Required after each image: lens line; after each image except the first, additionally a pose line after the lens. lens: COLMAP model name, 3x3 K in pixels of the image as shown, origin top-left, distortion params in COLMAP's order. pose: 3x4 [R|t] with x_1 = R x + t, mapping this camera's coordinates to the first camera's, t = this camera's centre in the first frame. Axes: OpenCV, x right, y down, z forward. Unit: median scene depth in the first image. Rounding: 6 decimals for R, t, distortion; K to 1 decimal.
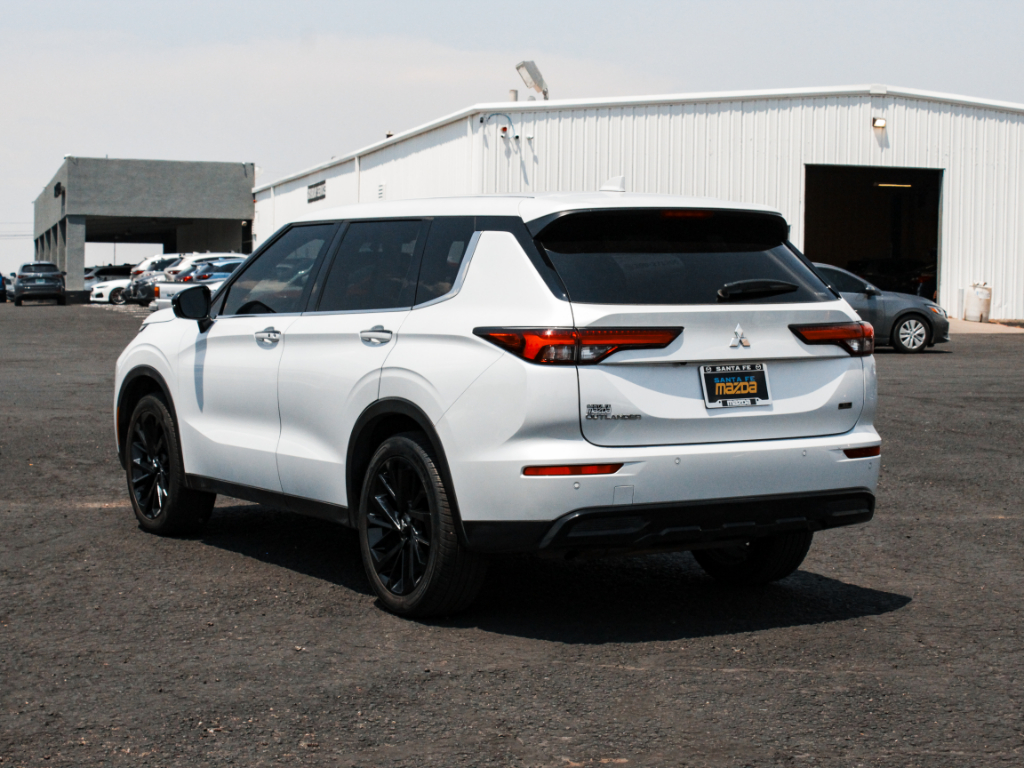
lens RADIAL K [[1972.7, 0, 512.0], [0, 1972.7, 384.0], [0, 0, 1]] dist [0.035983, 0.146112]
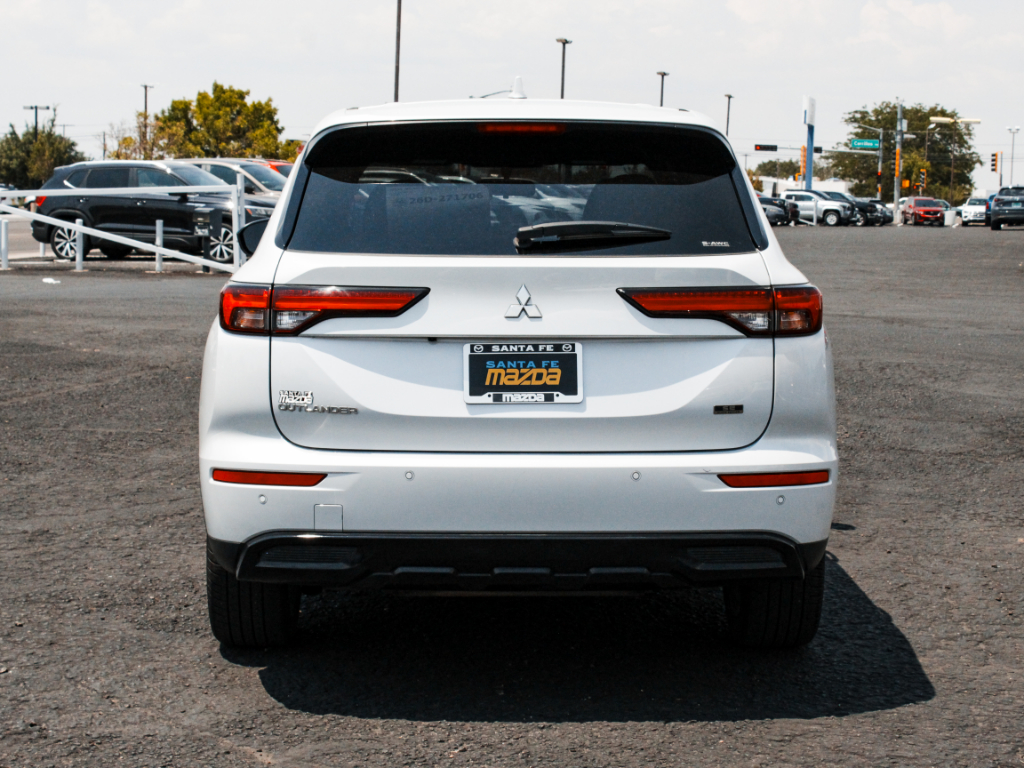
lens RADIAL K [[1972.7, 0, 512.0], [0, 1972.7, 384.0], [0, 0, 1]] dist [0.035983, 0.146112]
pose [[0.867216, 0.052457, -0.495162, 0.457160], [-0.033193, 0.998314, 0.047626, -0.028590], [0.496825, -0.024866, 0.867494, 0.390297]]
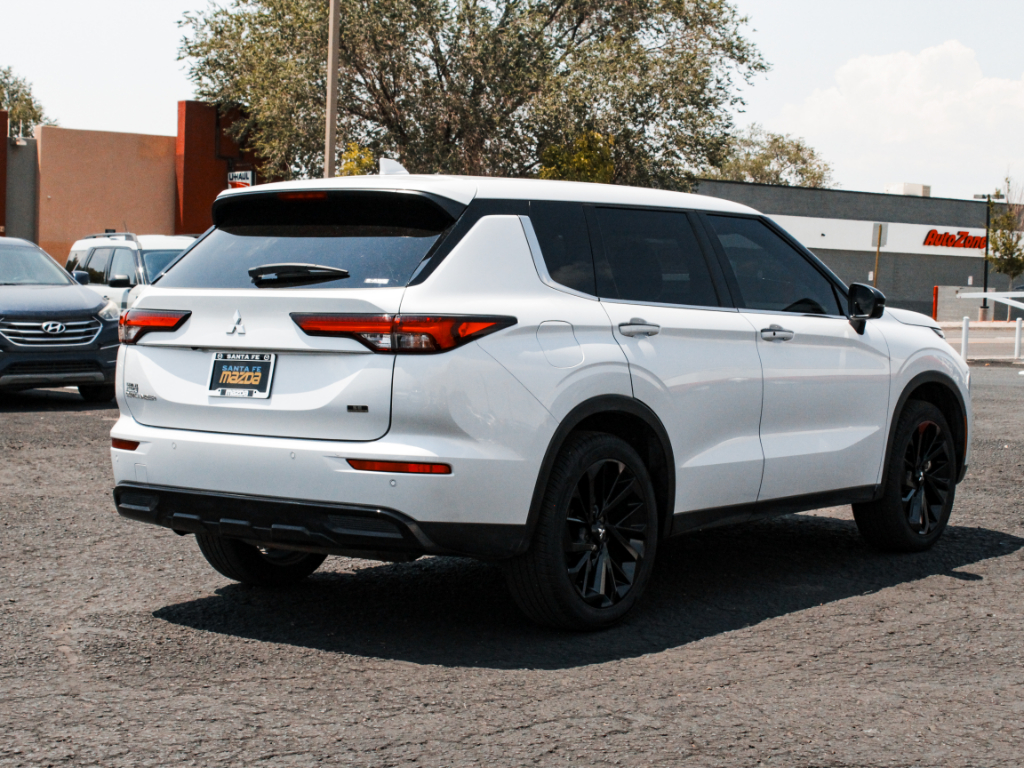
lens RADIAL K [[1734.7, 0, 512.0], [0, 1734.7, 384.0], [0, 0, 1]] dist [0.267397, -0.022444]
pose [[0.373134, 0.054376, -0.926182, 0.939841], [-0.057217, 0.997729, 0.035525, -0.032204], [0.926011, 0.039738, 0.375398, 0.806058]]
